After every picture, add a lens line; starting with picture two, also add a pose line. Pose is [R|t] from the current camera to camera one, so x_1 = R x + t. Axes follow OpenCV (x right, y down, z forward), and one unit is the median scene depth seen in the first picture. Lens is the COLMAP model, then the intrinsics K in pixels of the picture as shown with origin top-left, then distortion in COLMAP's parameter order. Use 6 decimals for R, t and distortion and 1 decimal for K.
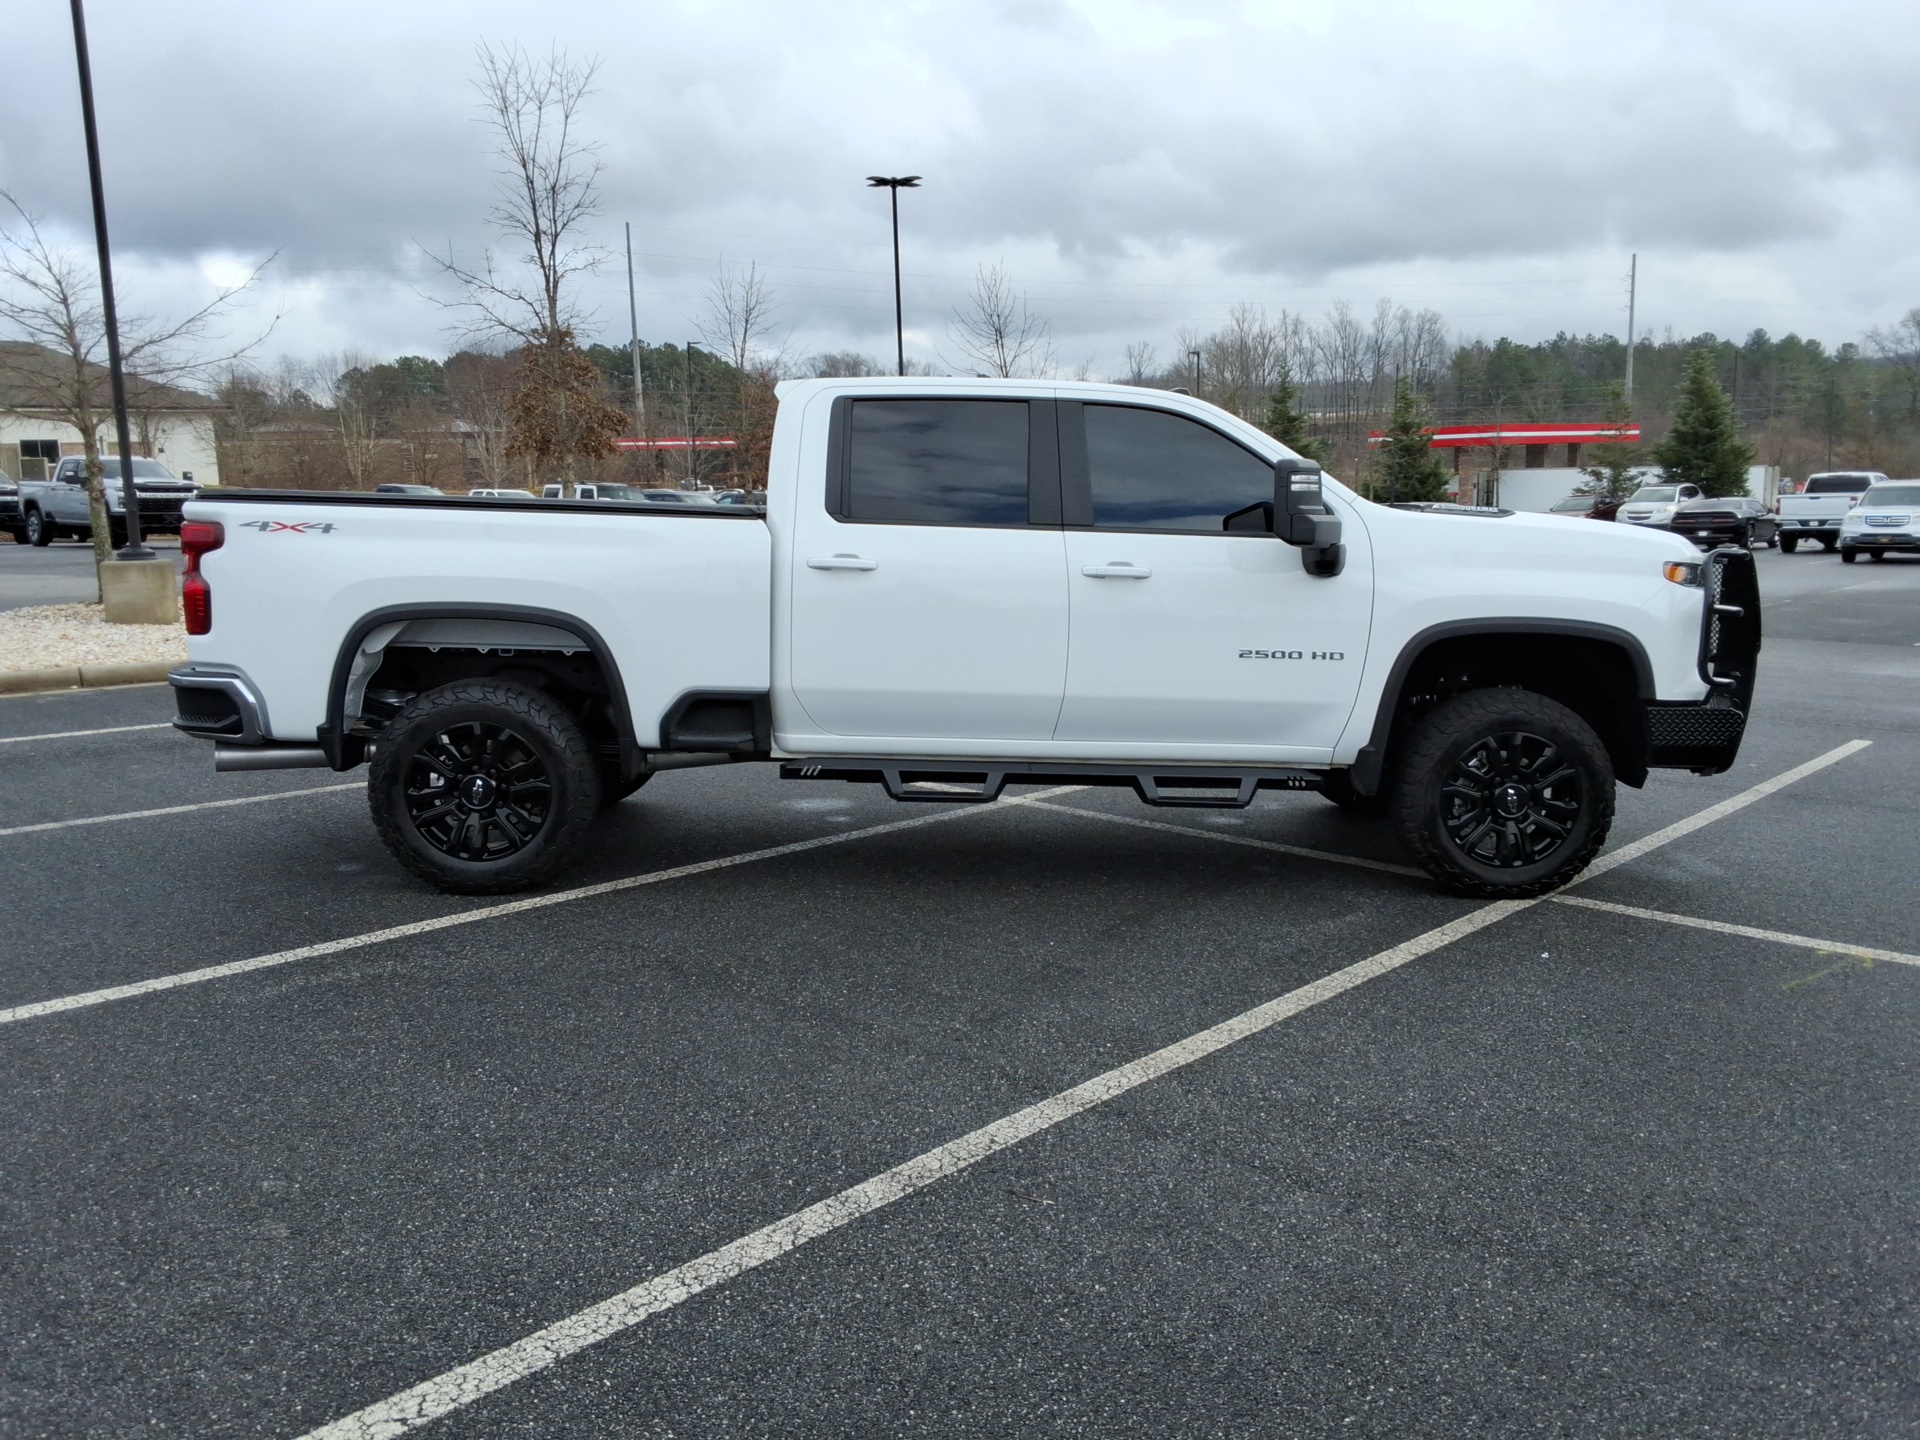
lens RADIAL K [[1537.3, 0, 973.4], [0, 1537.3, 699.4], [0, 0, 1]] dist [0.125917, -0.189586]
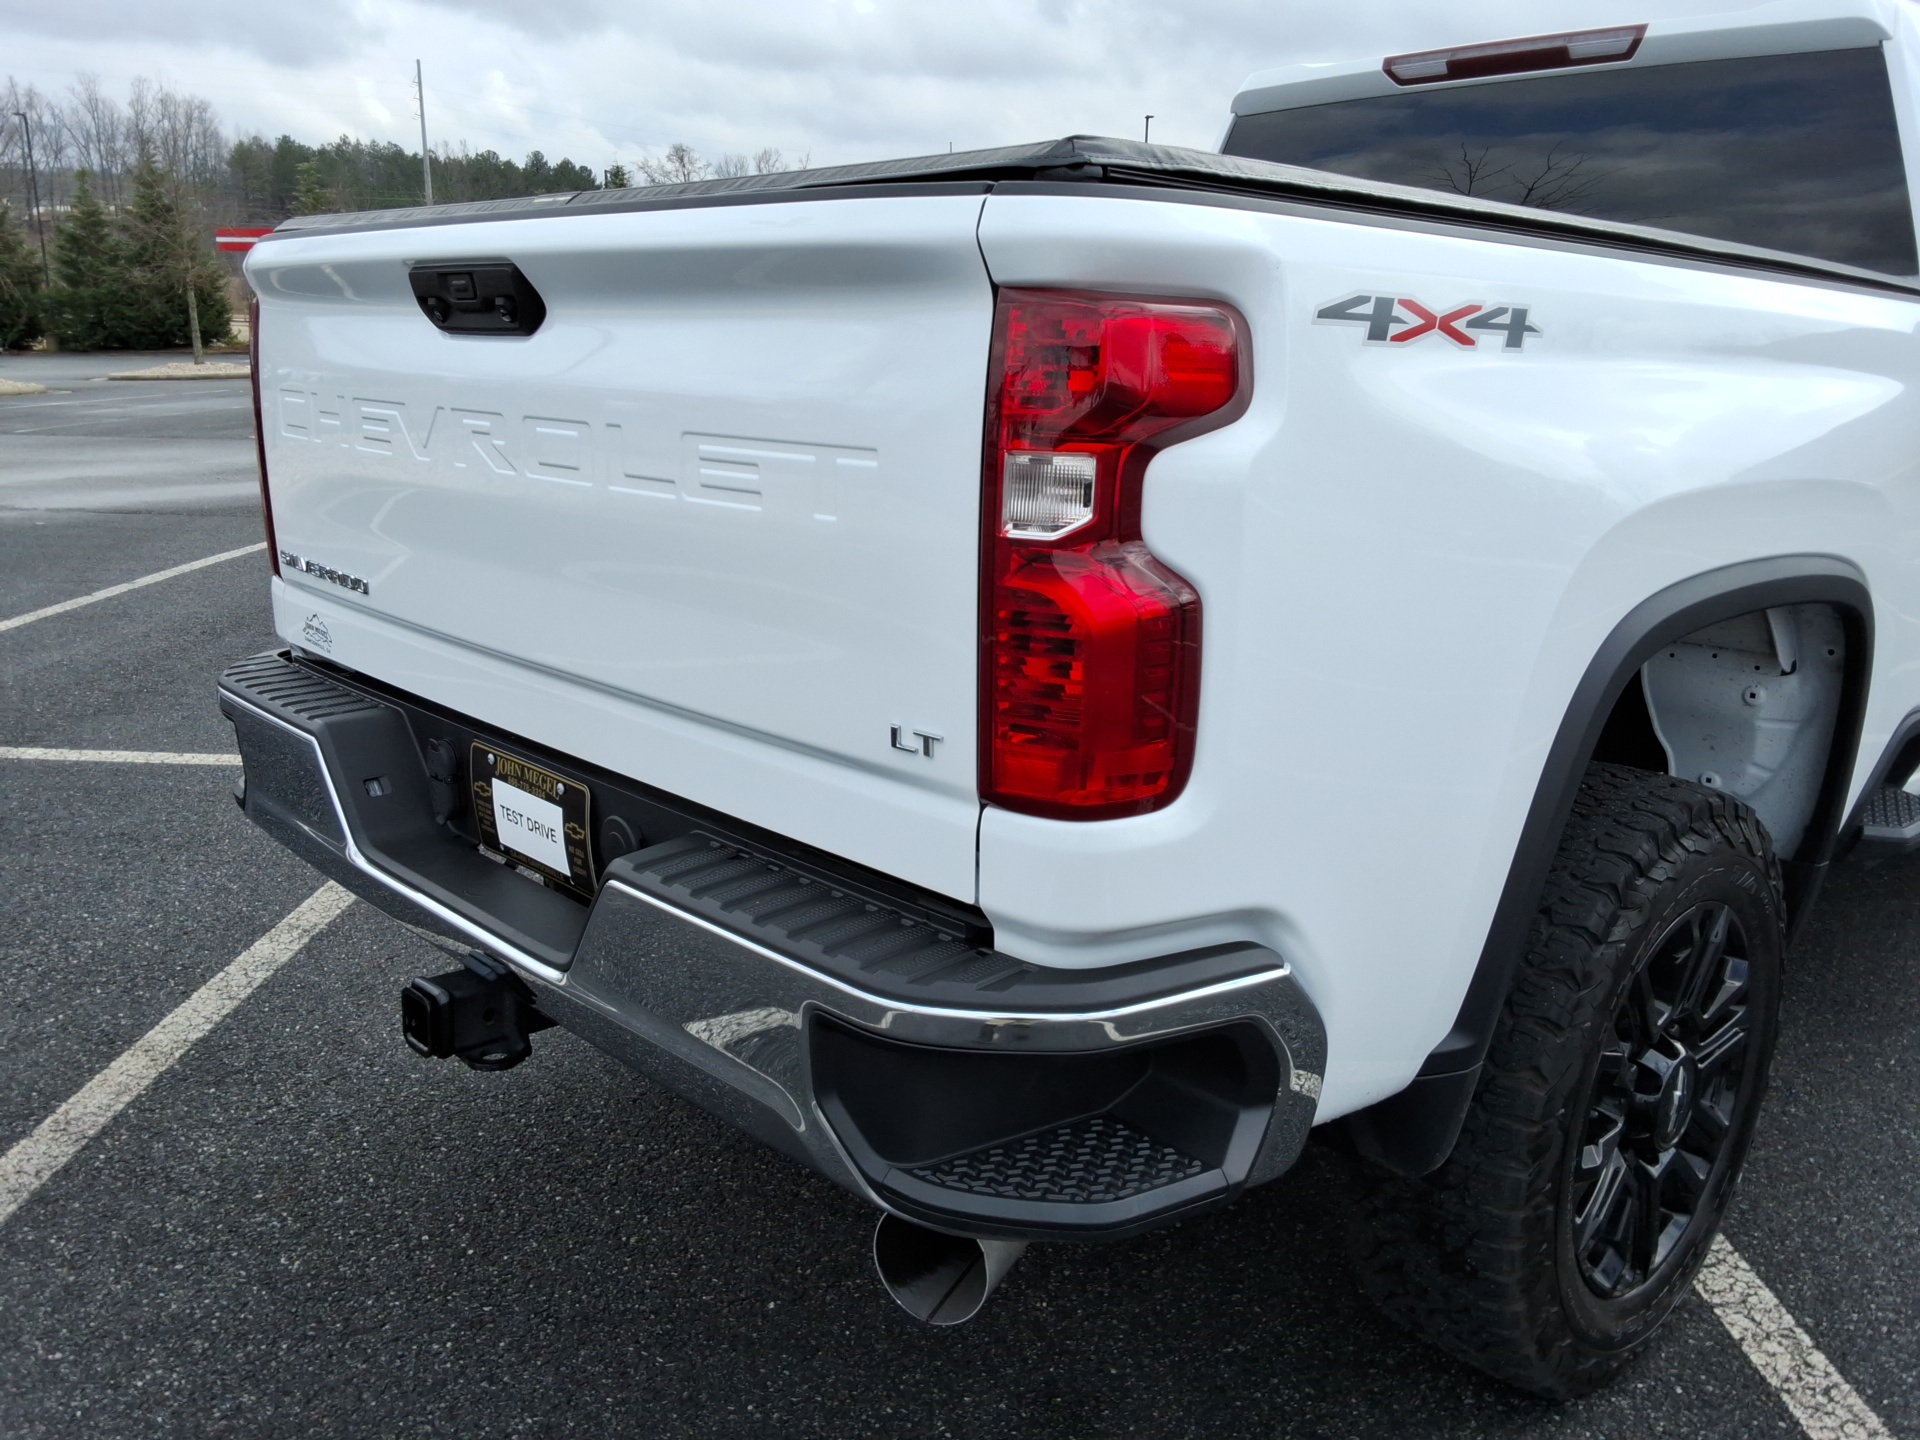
lens RADIAL K [[1542.2, 0, 976.0], [0, 1542.2, 701.8], [0, 0, 1]] dist [0.127379, -0.201106]
pose [[0.749248, -0.145355, 0.646141, -0.062298], [0.070981, 0.987623, 0.139867, -0.008522], [-0.658474, -0.058931, 0.750292, 0.080618]]
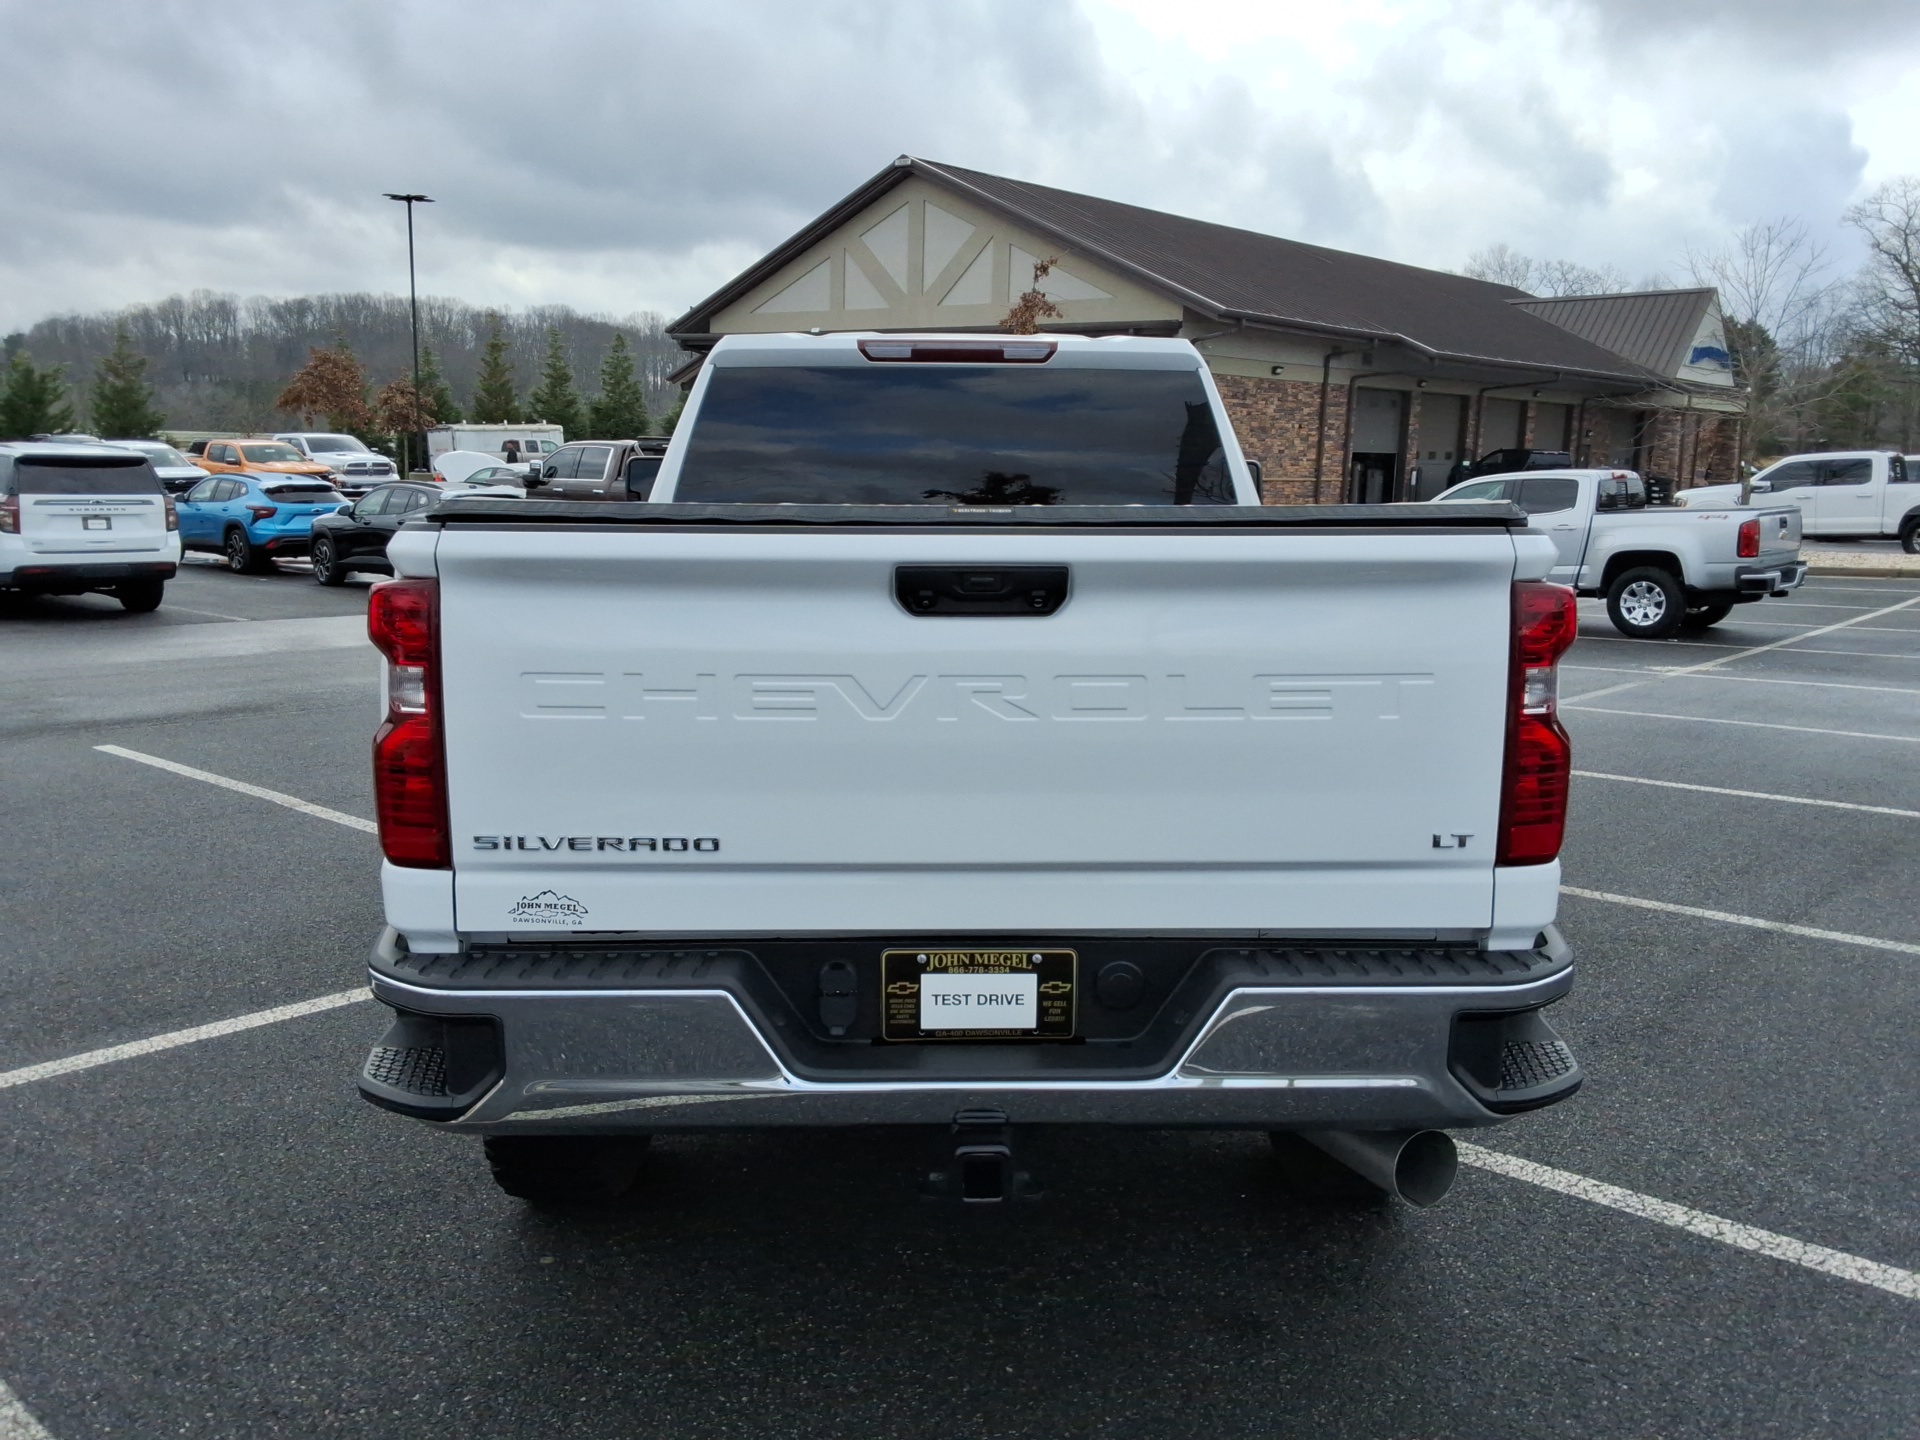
lens RADIAL K [[1542.2, 0, 976.0], [0, 1542.2, 701.8], [0, 0, 1]] dist [0.127379, -0.201106]
pose [[0.012031, -0.142925, 0.989660, -0.085977], [0.120329, 0.982747, 0.140463, -0.014983], [-0.992661, 0.117395, 0.029022, 0.107934]]
